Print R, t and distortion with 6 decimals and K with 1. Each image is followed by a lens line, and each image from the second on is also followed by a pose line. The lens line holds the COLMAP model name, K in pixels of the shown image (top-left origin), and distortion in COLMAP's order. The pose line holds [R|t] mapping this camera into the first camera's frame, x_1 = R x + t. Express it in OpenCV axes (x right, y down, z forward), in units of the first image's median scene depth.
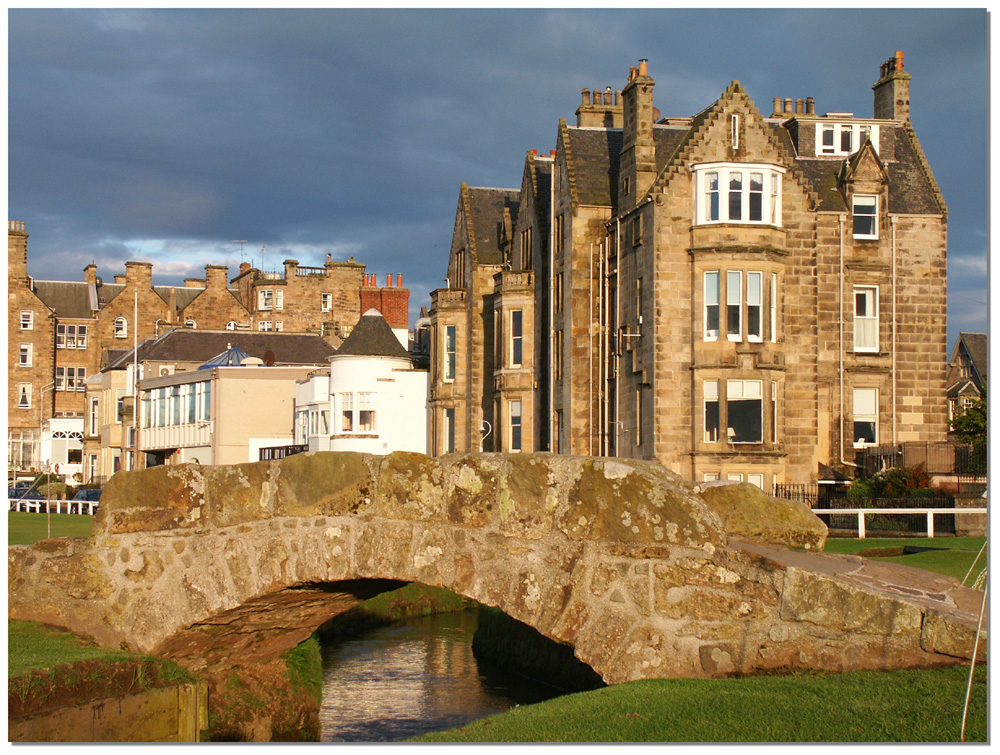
lens RADIAL K [[2145.7, 0, 500.8], [0, 2145.7, 379.1], [0, 0, 1]] dist [0.158550, 0.000000]
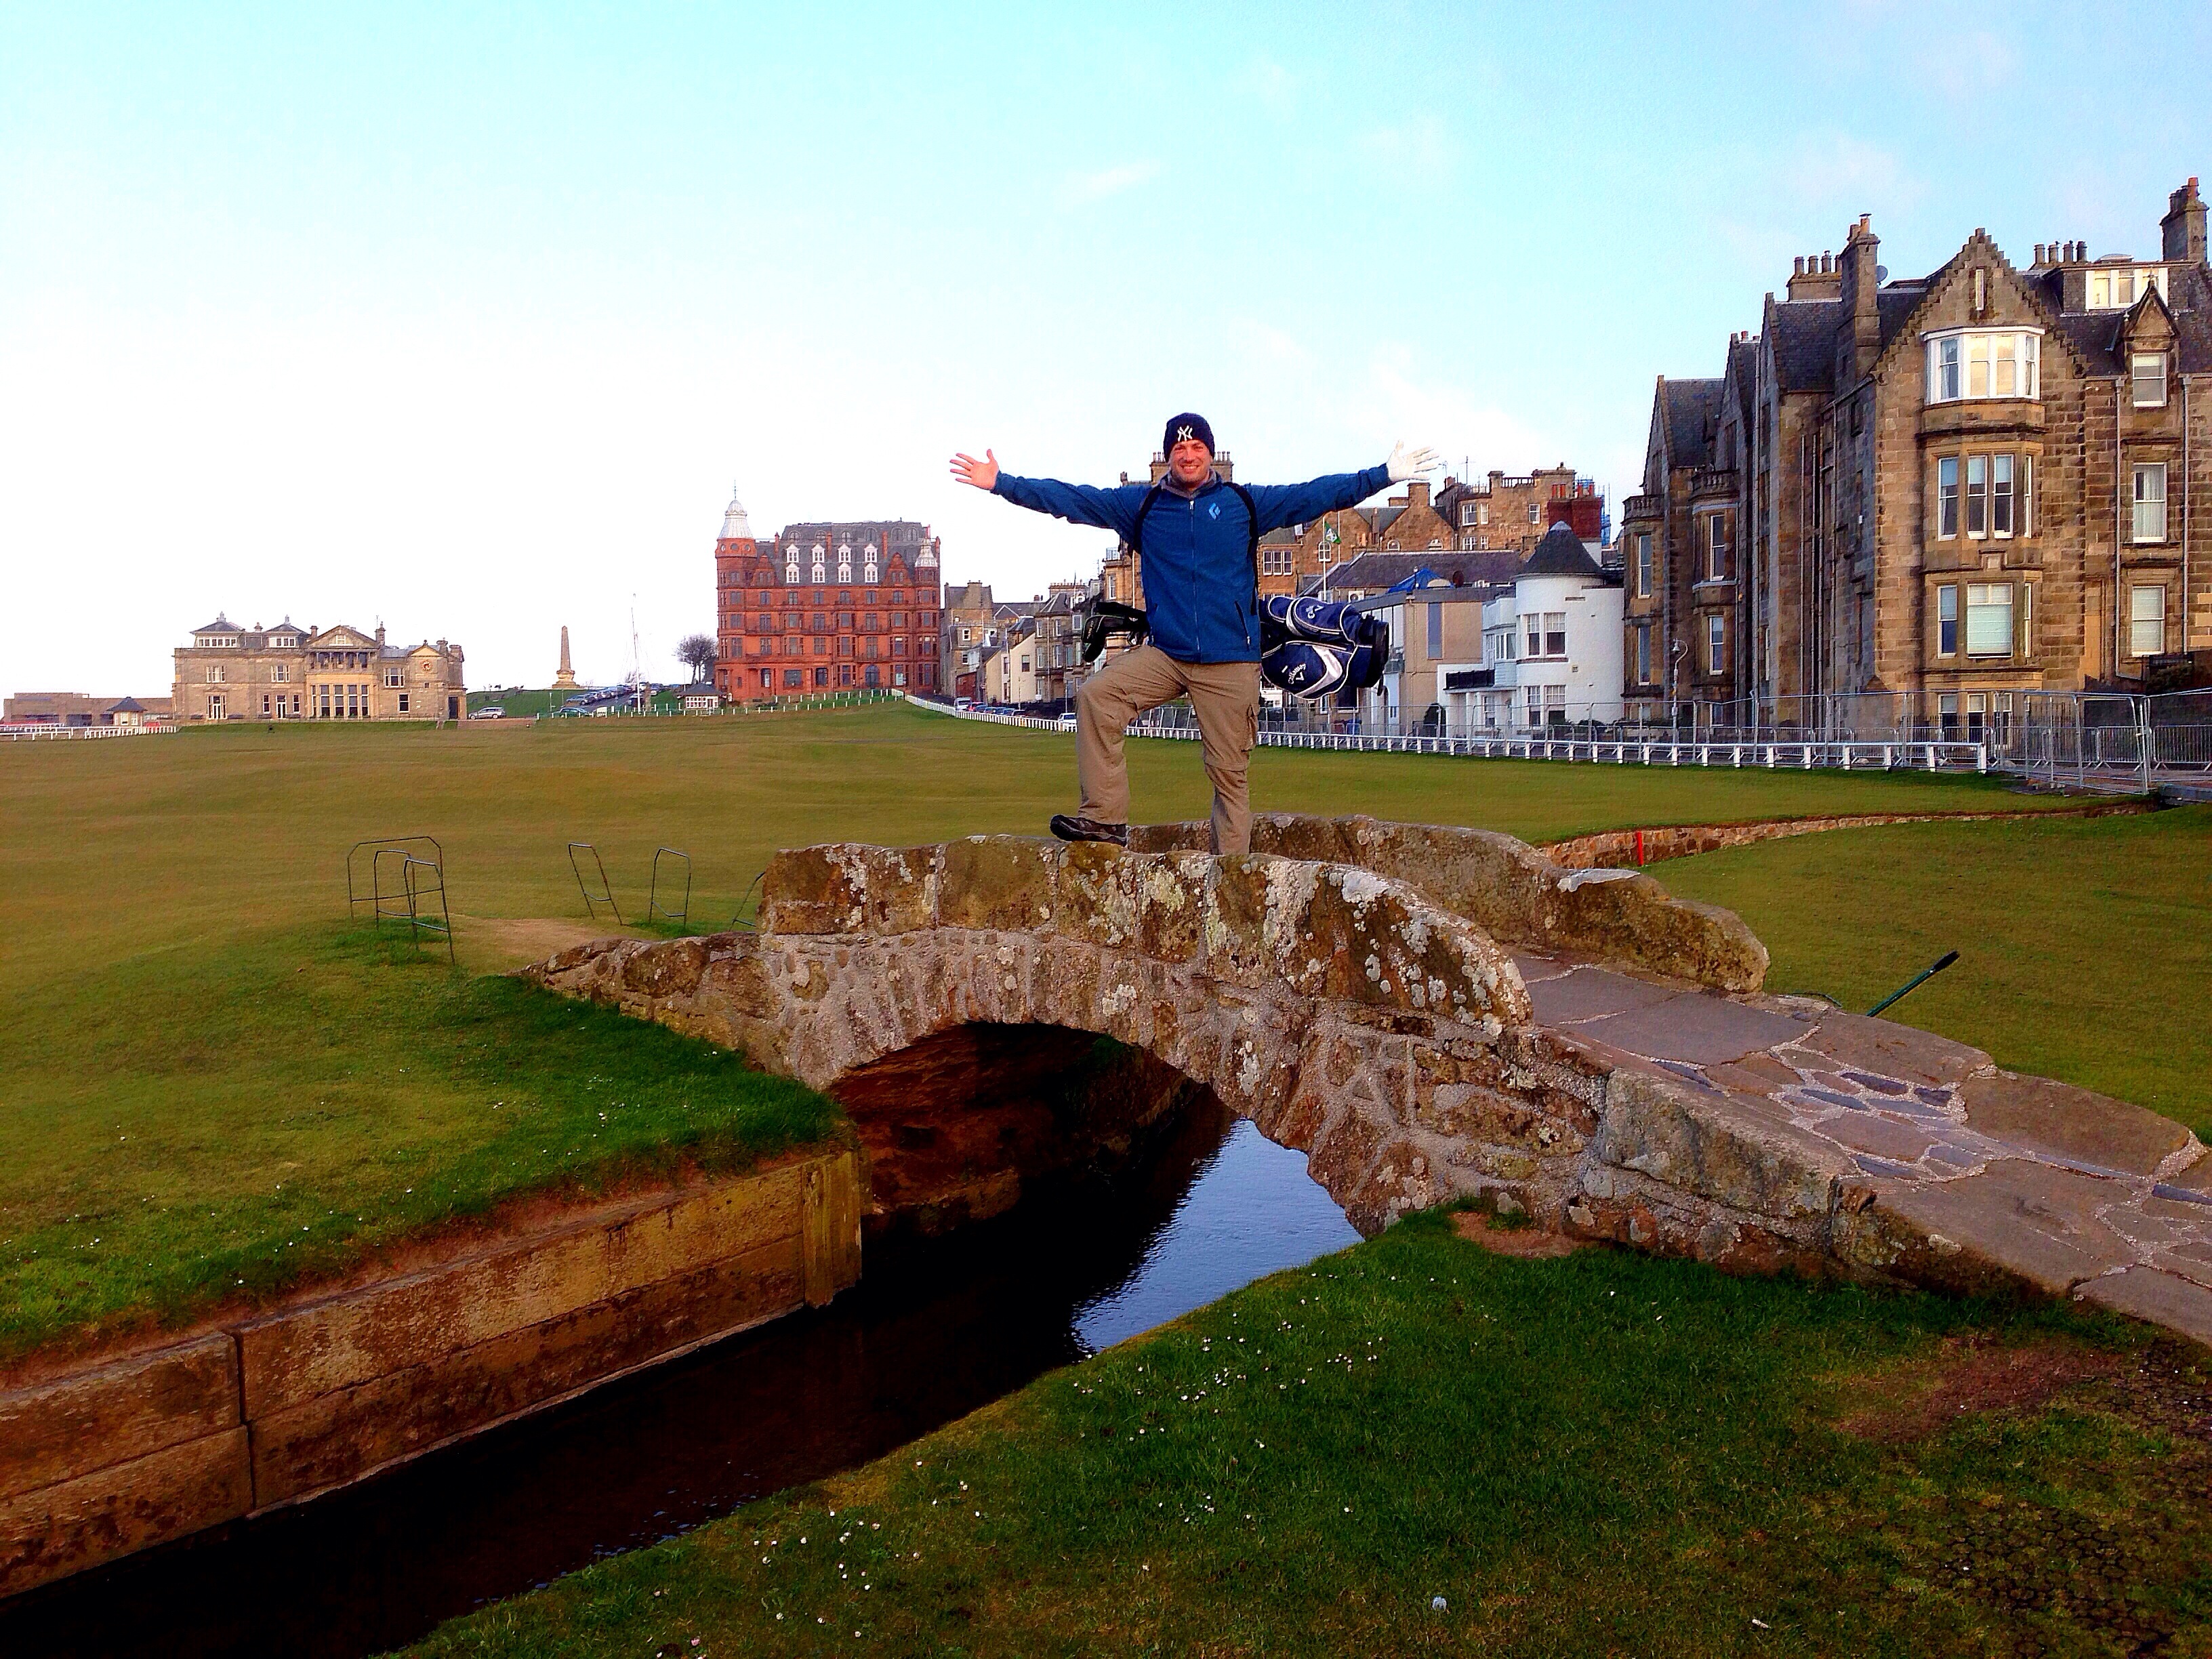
lens RADIAL K [[2017.0, 0, 1095.4], [0, 2017.0, 809.2], [0, 0, 1]] dist [0.049264, -0.054908]
pose [[0.943642, -0.008189, -0.330867, 0.156477], [0.045344, 0.993466, 0.104734, -0.039818], [0.327847, -0.113834, 0.937848, 0.387156]]
